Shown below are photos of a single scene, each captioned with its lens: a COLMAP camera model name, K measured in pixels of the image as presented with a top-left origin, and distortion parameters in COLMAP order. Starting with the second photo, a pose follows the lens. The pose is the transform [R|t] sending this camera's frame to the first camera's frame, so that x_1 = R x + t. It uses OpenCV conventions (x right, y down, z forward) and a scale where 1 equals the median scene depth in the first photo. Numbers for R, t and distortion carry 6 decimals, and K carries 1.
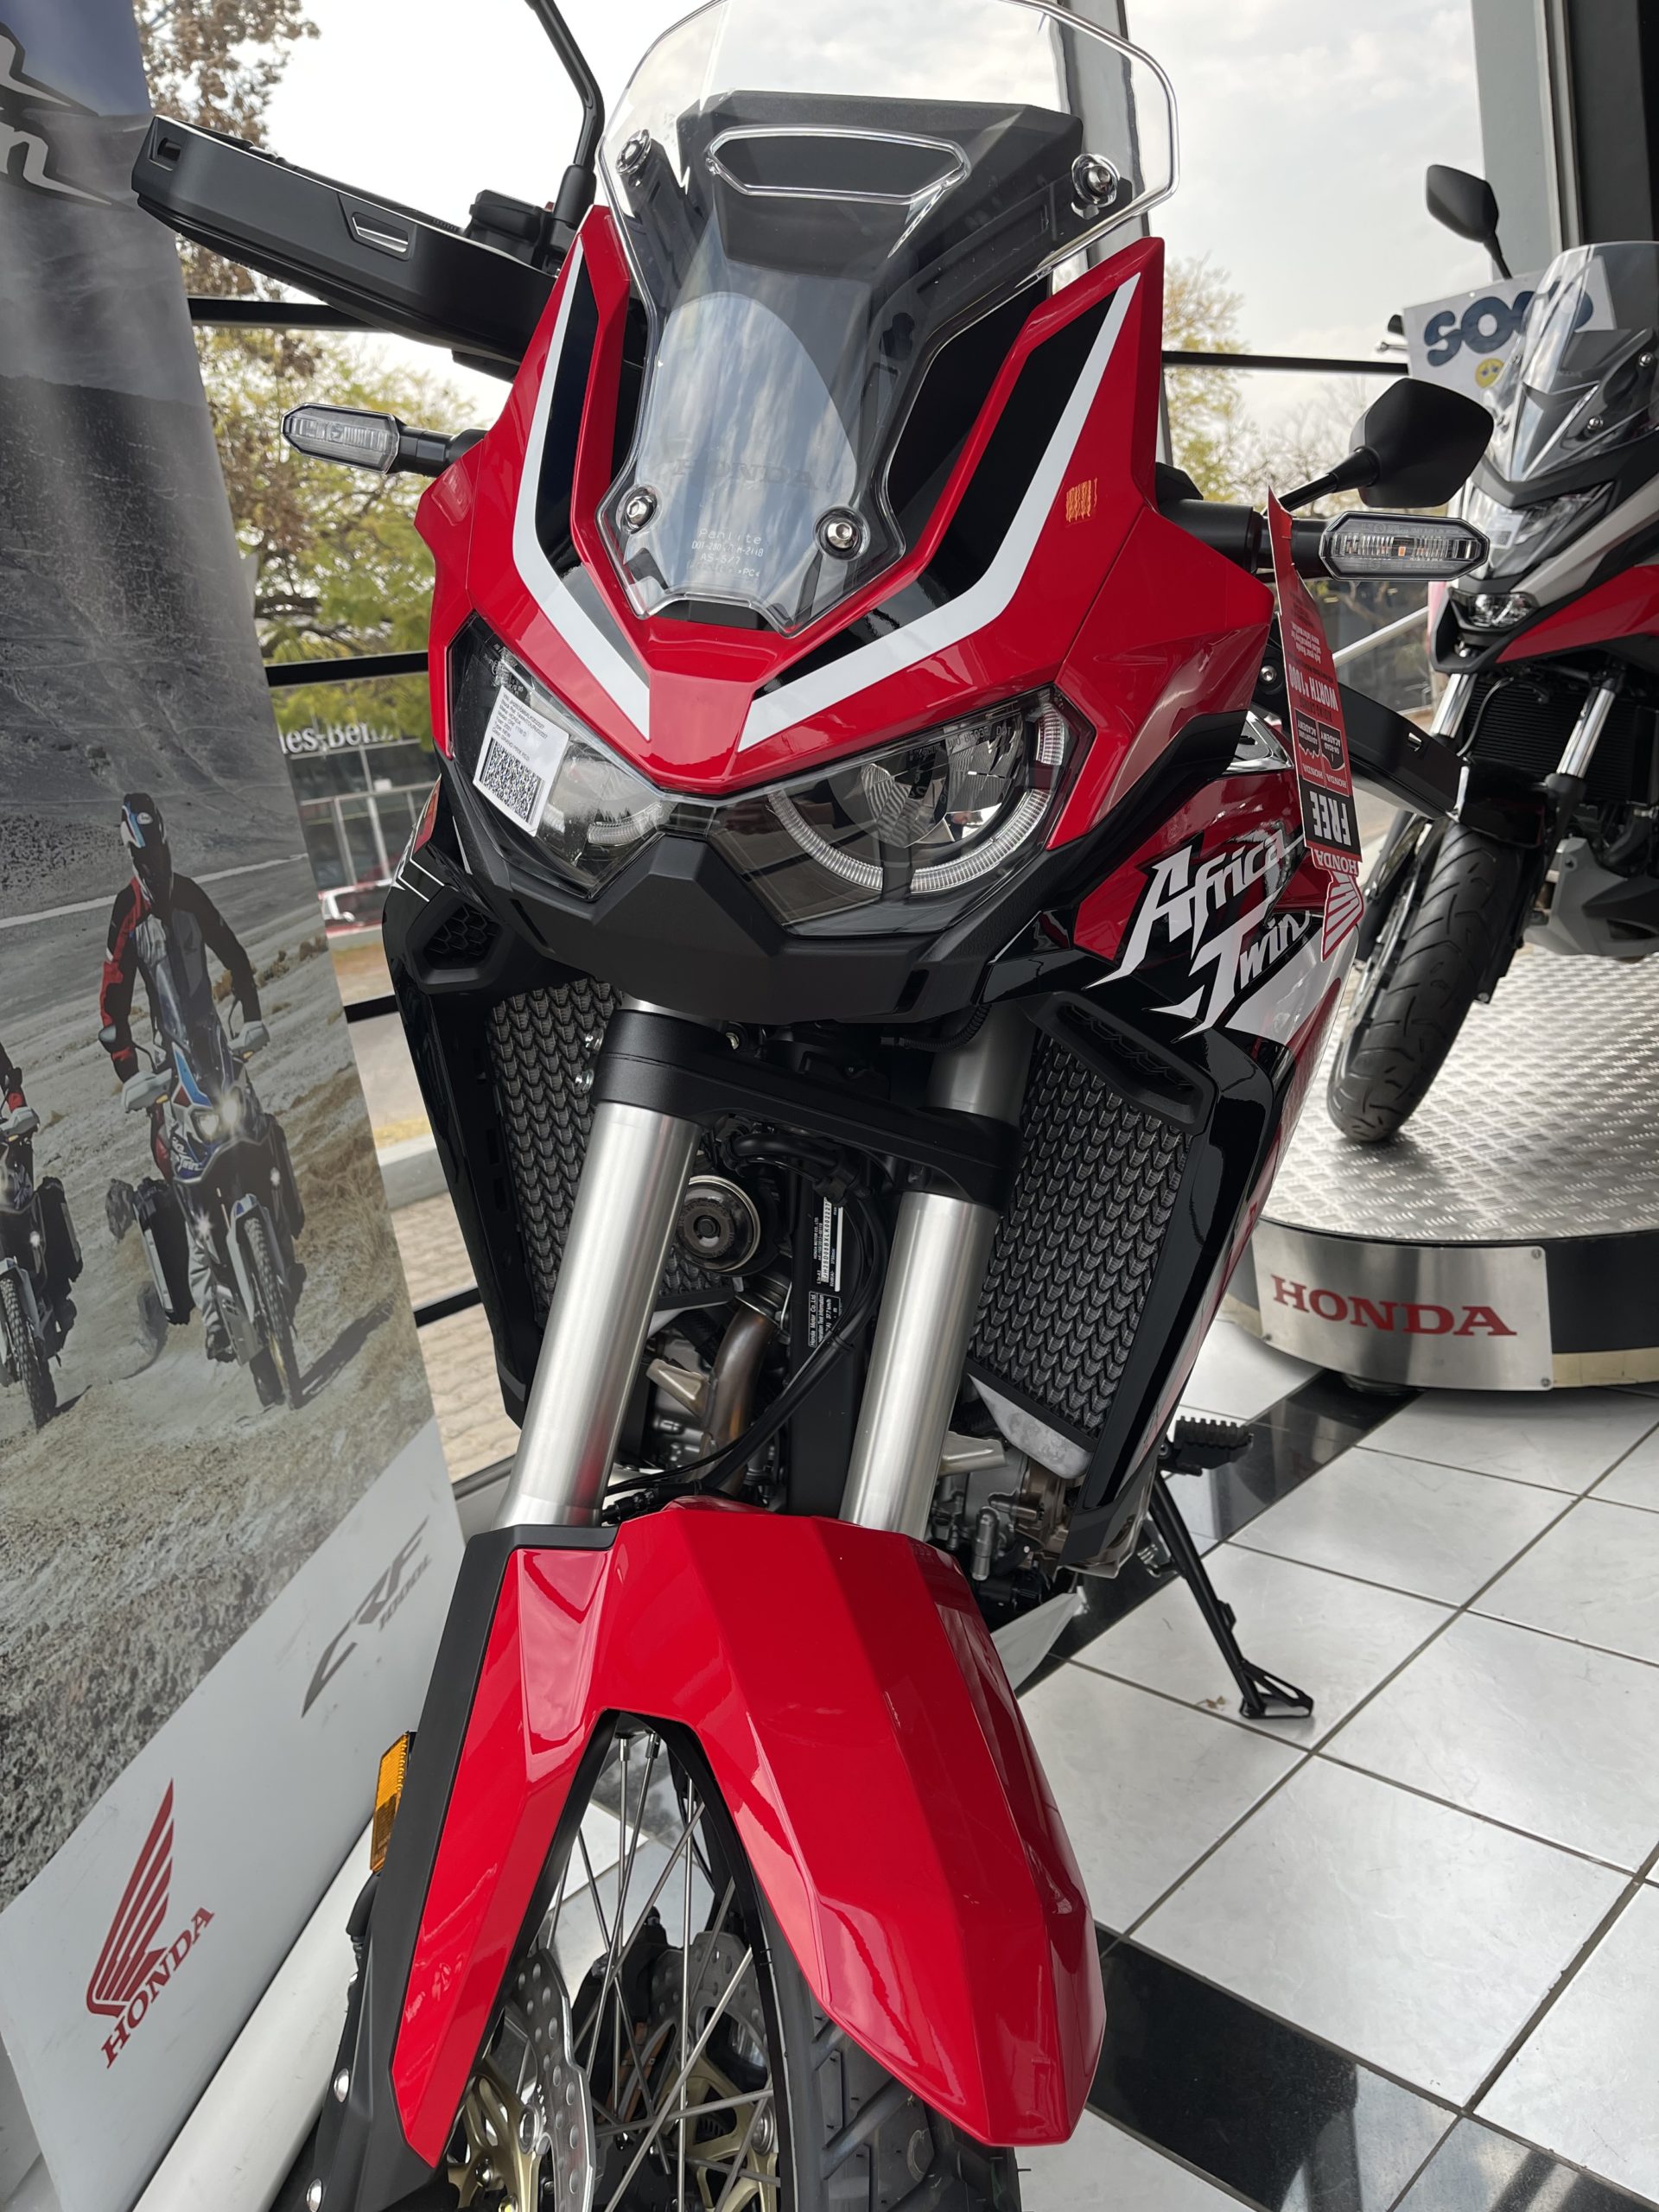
lens RADIAL K [[1674.8, 0, 837.0], [0, 1674.8, 1101.2], [0, 0, 1]] dist [0.014899, -0.002203]
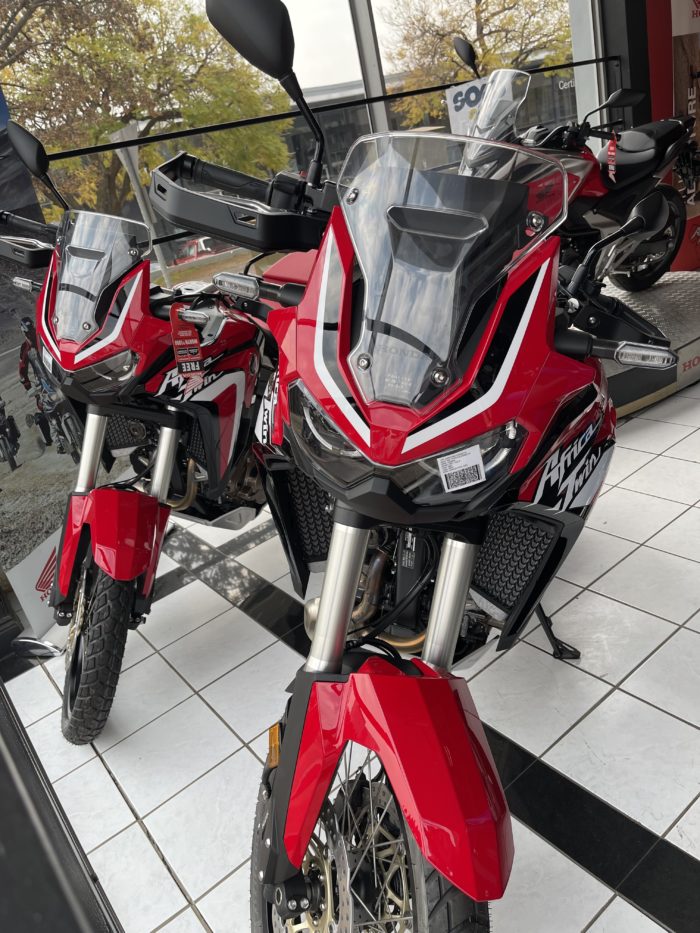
lens RADIAL K [[706.4, 0, 347.7], [0, 706.4, 470.1], [0, 0, 1]] dist [0.014899, -0.002203]
pose [[0.992367, -0.000833, -0.123316, 0.604540], [0.027258, 0.976725, 0.212758, -0.175595], [0.120269, -0.214495, 0.969292, -0.690033]]
